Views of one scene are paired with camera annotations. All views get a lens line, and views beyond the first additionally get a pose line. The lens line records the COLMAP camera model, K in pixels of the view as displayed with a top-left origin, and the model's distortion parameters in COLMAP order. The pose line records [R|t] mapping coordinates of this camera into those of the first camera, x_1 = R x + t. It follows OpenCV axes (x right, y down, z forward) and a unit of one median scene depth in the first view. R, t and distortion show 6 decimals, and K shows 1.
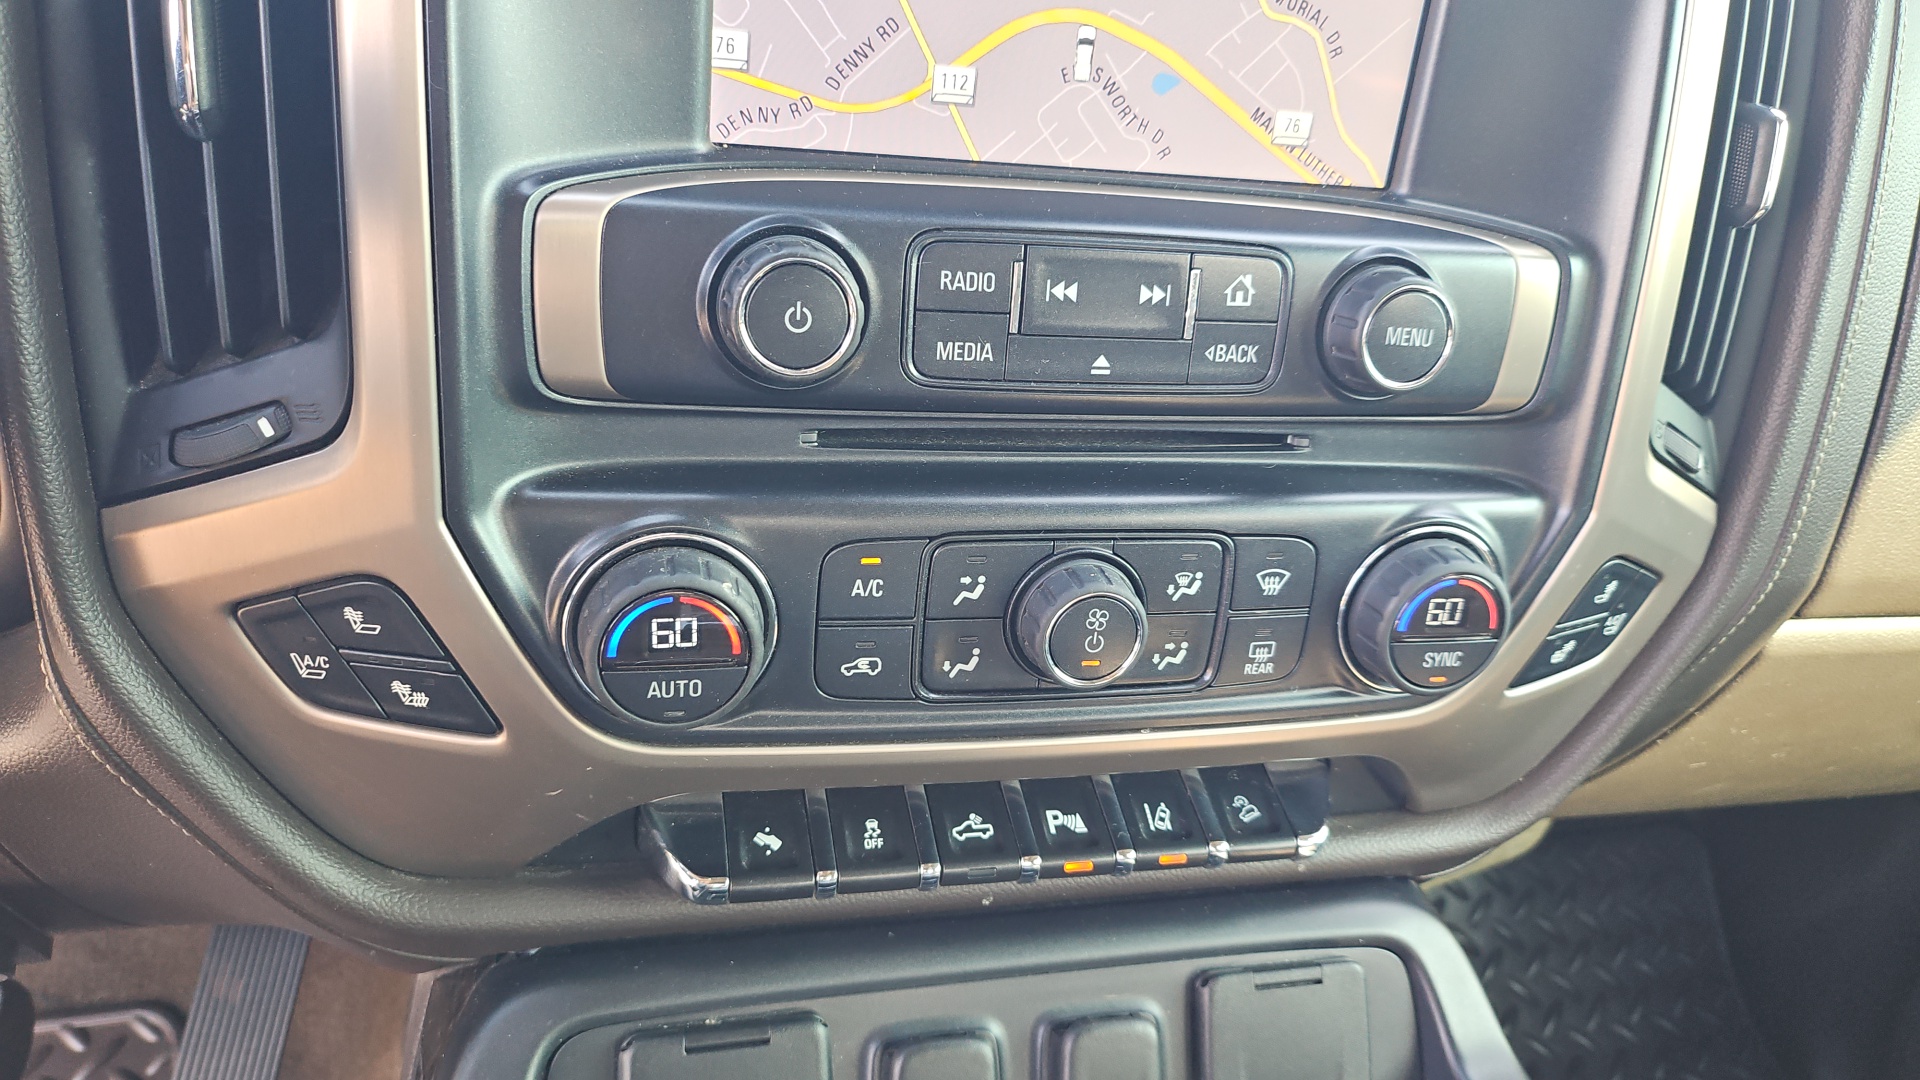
lens RADIAL K [[1334.4, 0, 960.0], [0, 1334.4, 540.0], [0, 0, 1]] dist [0.050446, -0.061627]
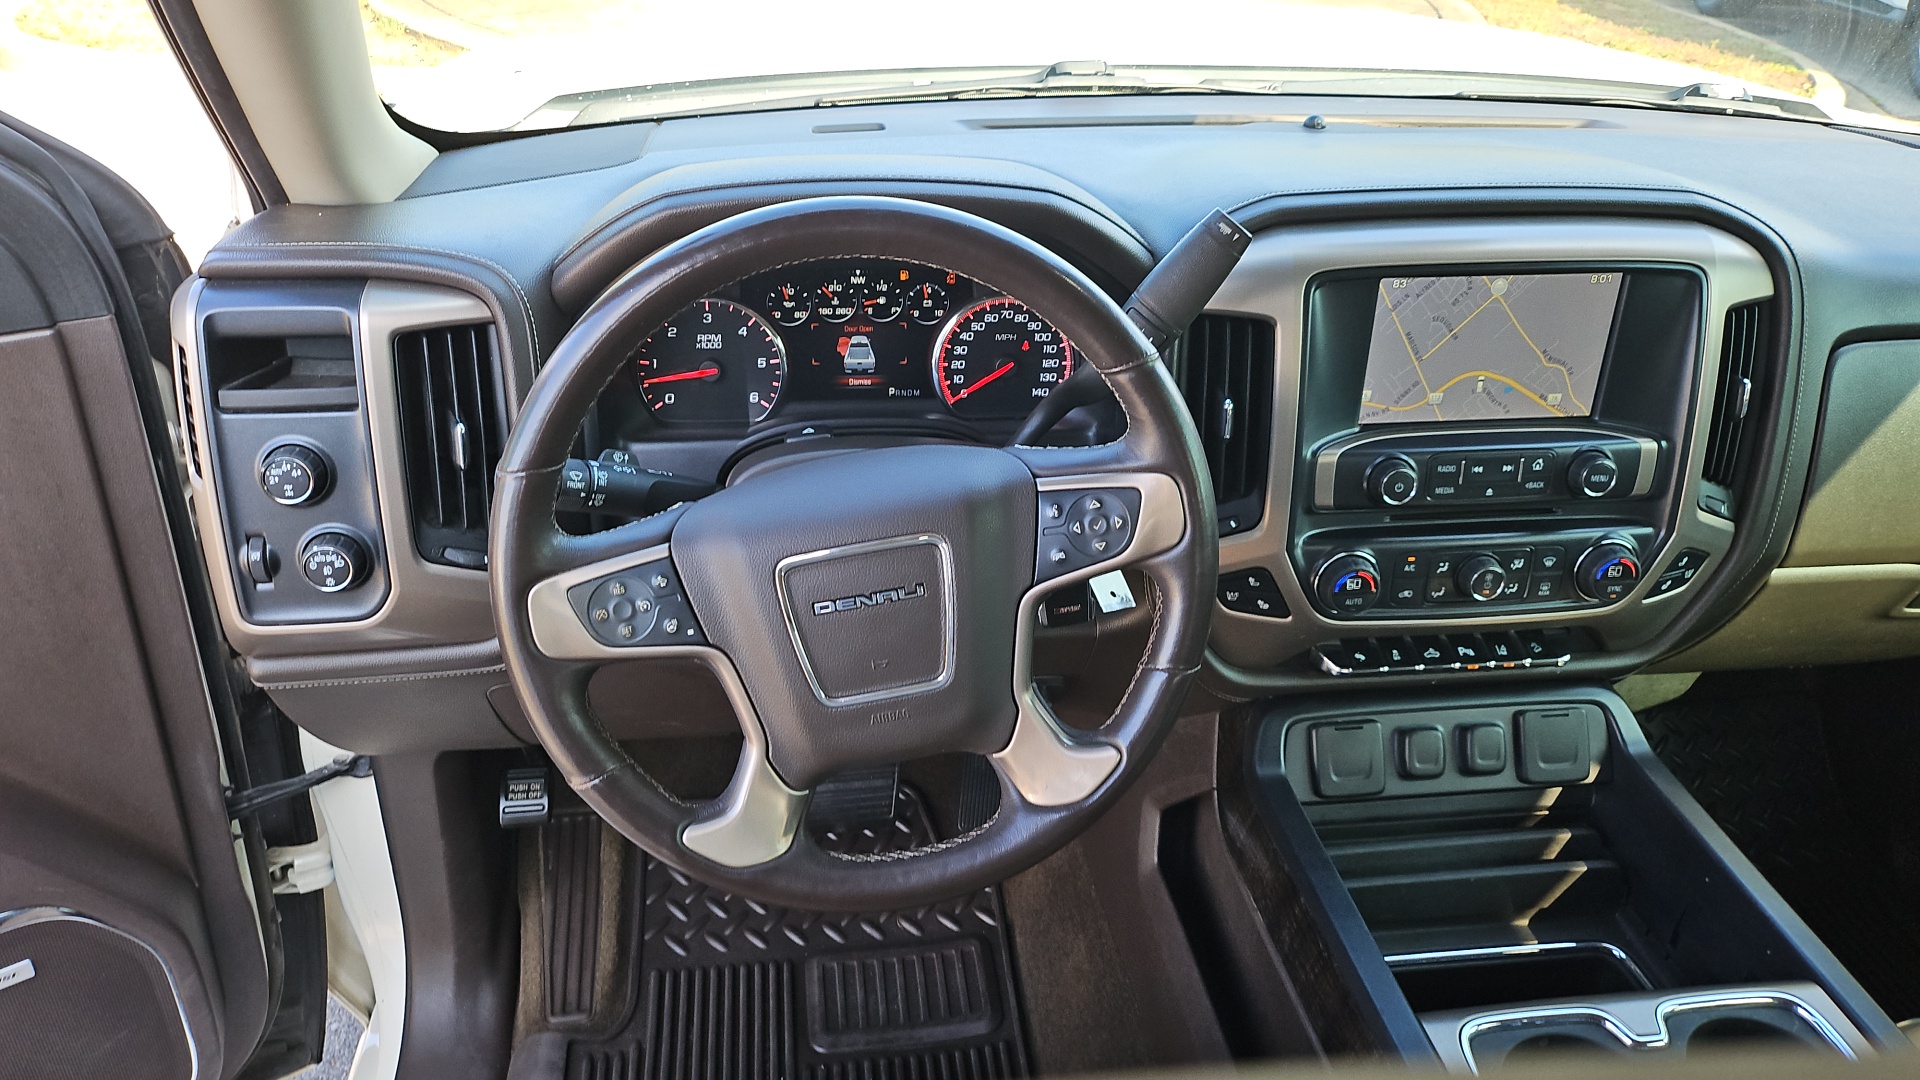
lens RADIAL K [[1287.4, 0, 990.6], [0, 1287.4, 508.3], [0, 0, 1]] dist [0.031056, -0.000934]
pose [[0.991279, -0.022678, -0.129813, -0.593045], [0.026221, 0.999327, 0.025648, -0.187948], [0.129144, -0.028828, 0.991207, -1.901735]]
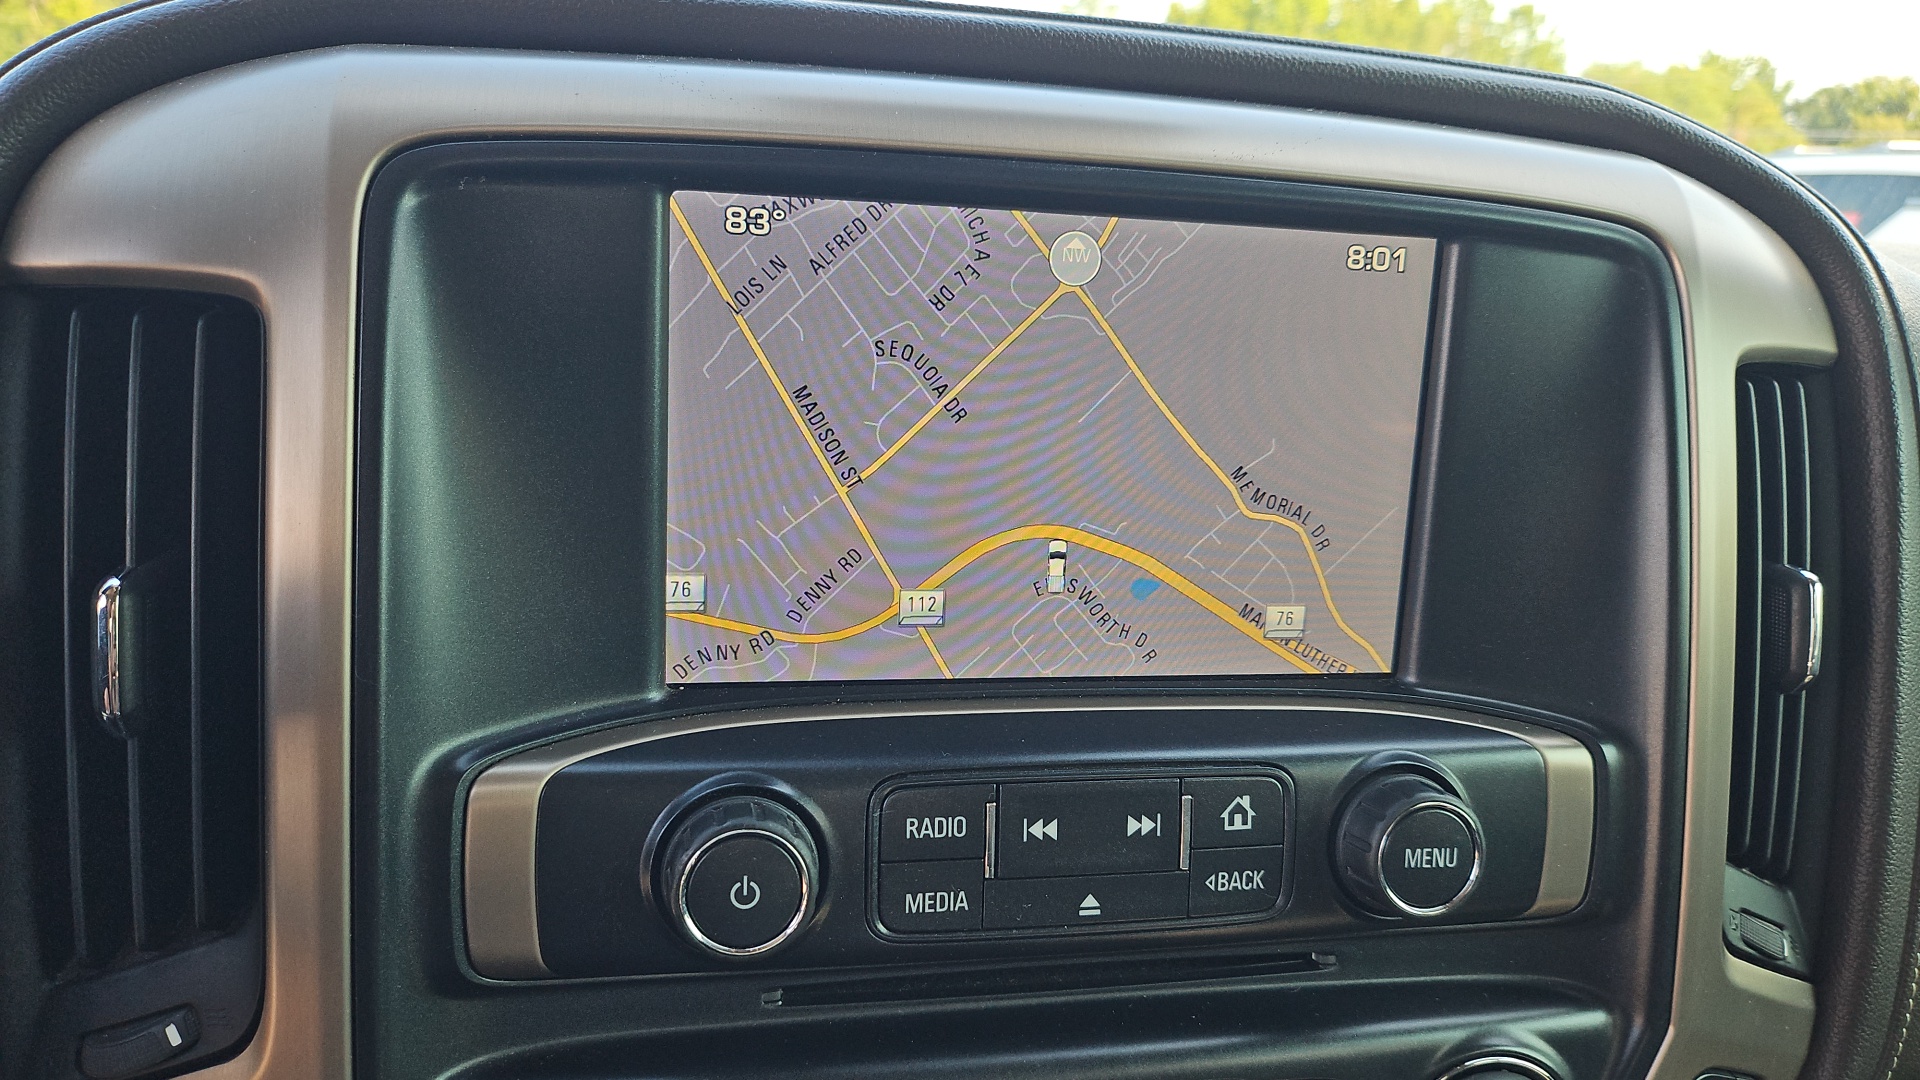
lens RADIAL K [[1343.0, 0, 961.3], [0, 1343.0, 567.9], [0, 0, 1]] dist [0.044610, -0.056772]
pose [[0.998007, -0.043182, -0.046019, 0.067130], [0.032584, 0.977112, -0.210217, -0.157288], [0.054043, 0.208299, 0.976571, 0.050488]]
